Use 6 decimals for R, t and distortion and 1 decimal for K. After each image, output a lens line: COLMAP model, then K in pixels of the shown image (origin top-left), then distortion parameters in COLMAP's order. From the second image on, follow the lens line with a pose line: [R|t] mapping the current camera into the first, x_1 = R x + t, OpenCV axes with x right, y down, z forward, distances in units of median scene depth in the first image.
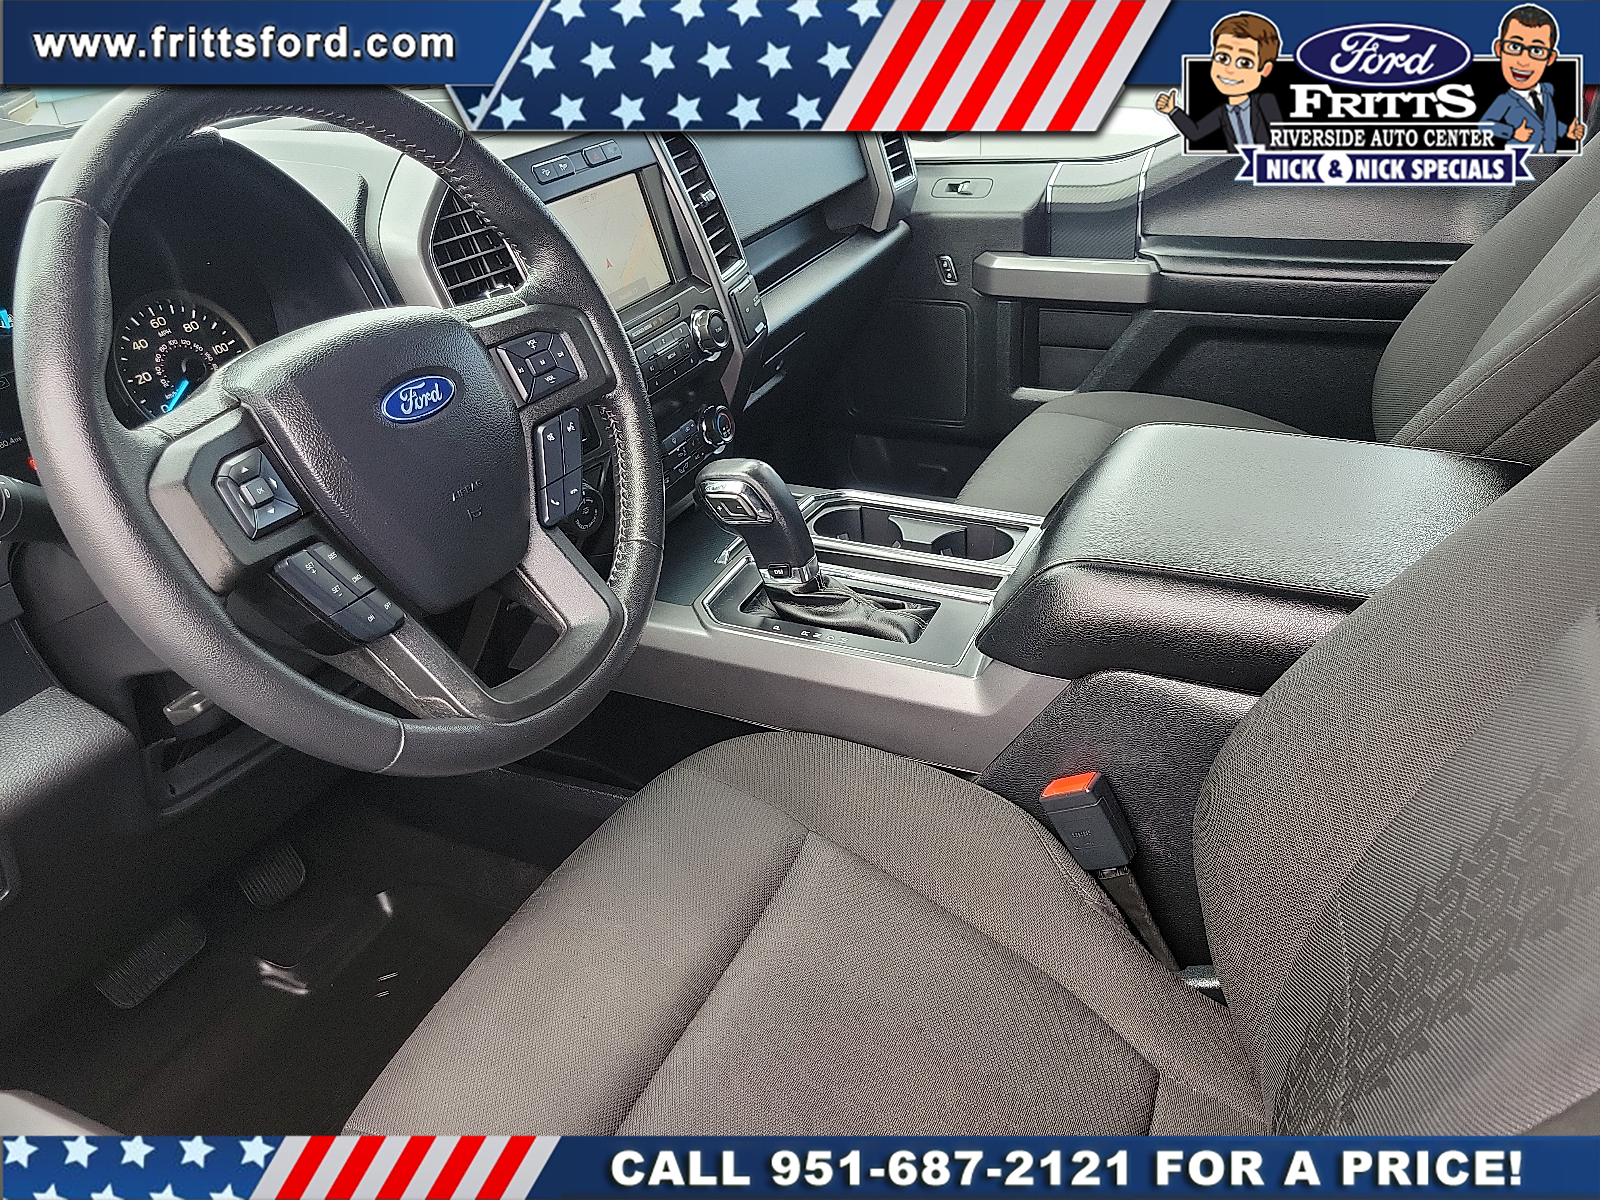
lens RADIAL K [[1231.8, 0, 796.4], [0, 1231.8, 610.0], [0, 0, 1]] dist [0.035821, -0.038573]
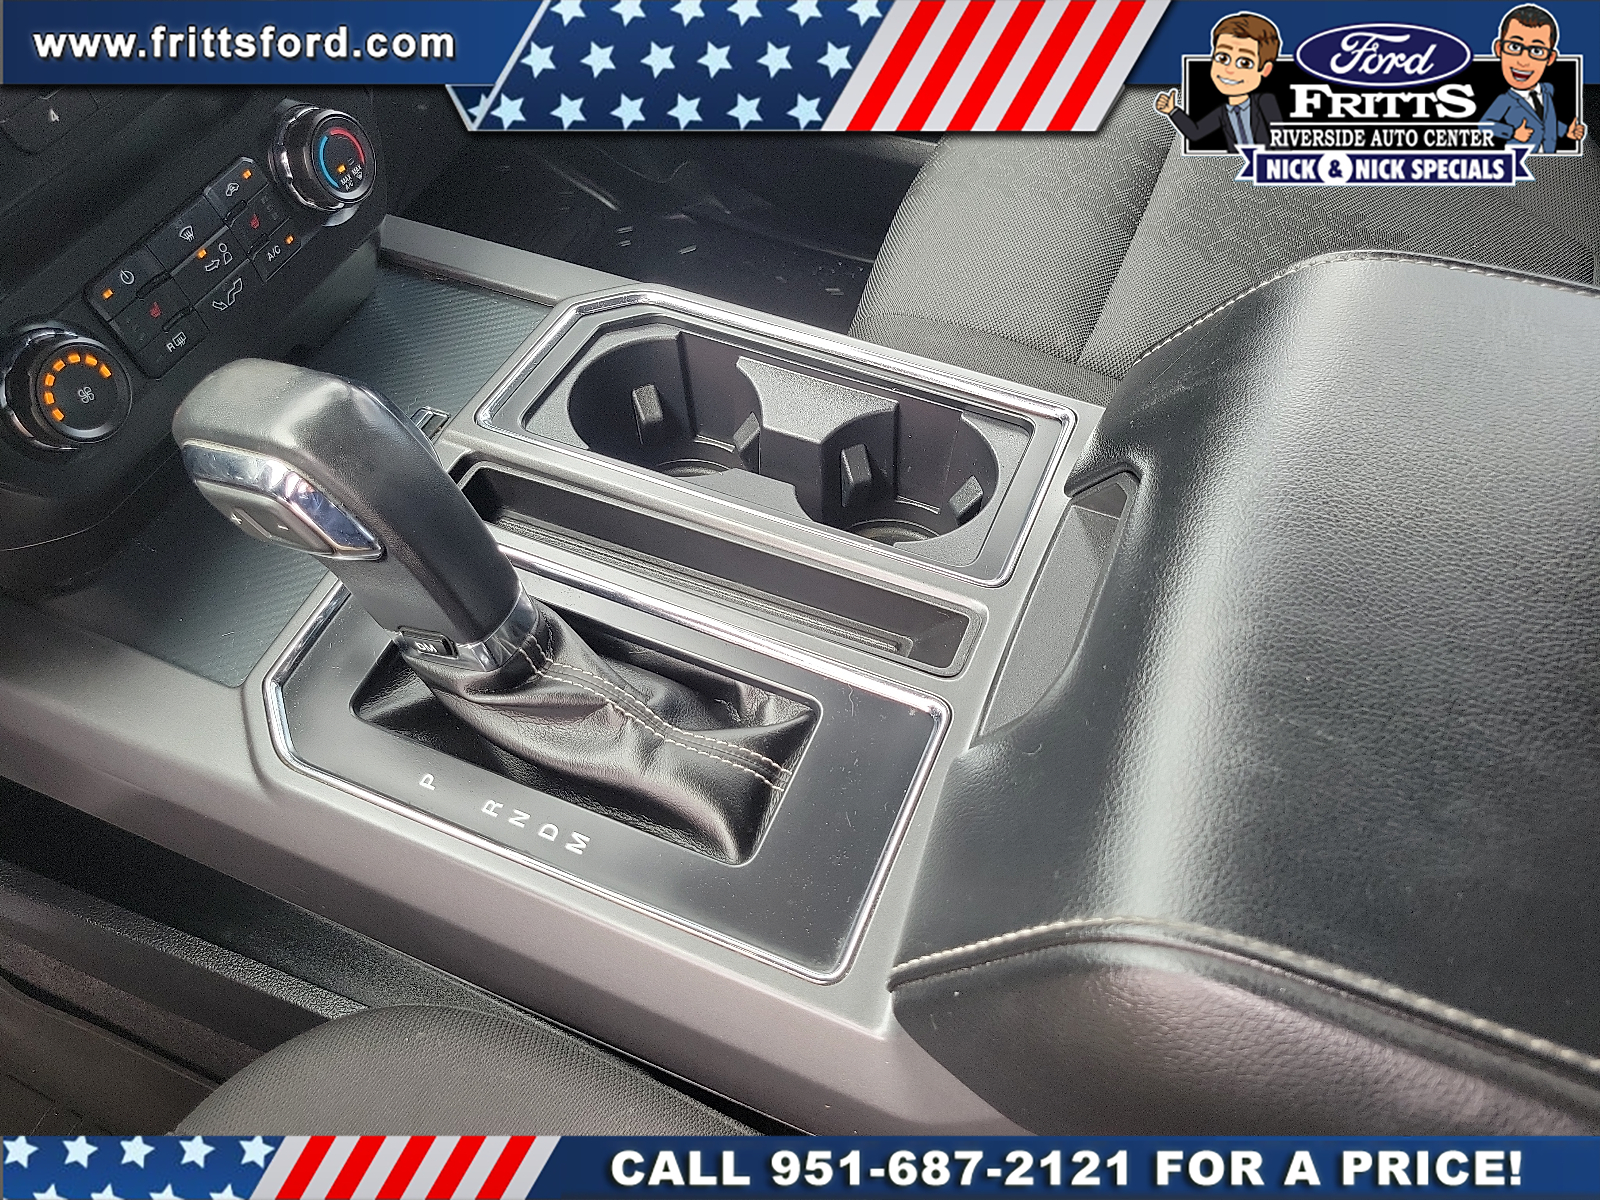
lens RADIAL K [[1231.8, 0, 796.4], [0, 1231.8, 610.0], [0, 0, 1]] dist [0.035821, -0.038573]
pose [[0.998627, -0.002091, 0.052340, 0.100080], [-0.018829, 0.918084, 0.395938, -0.239374], [-0.048880, -0.396380, 0.916784, 0.725761]]
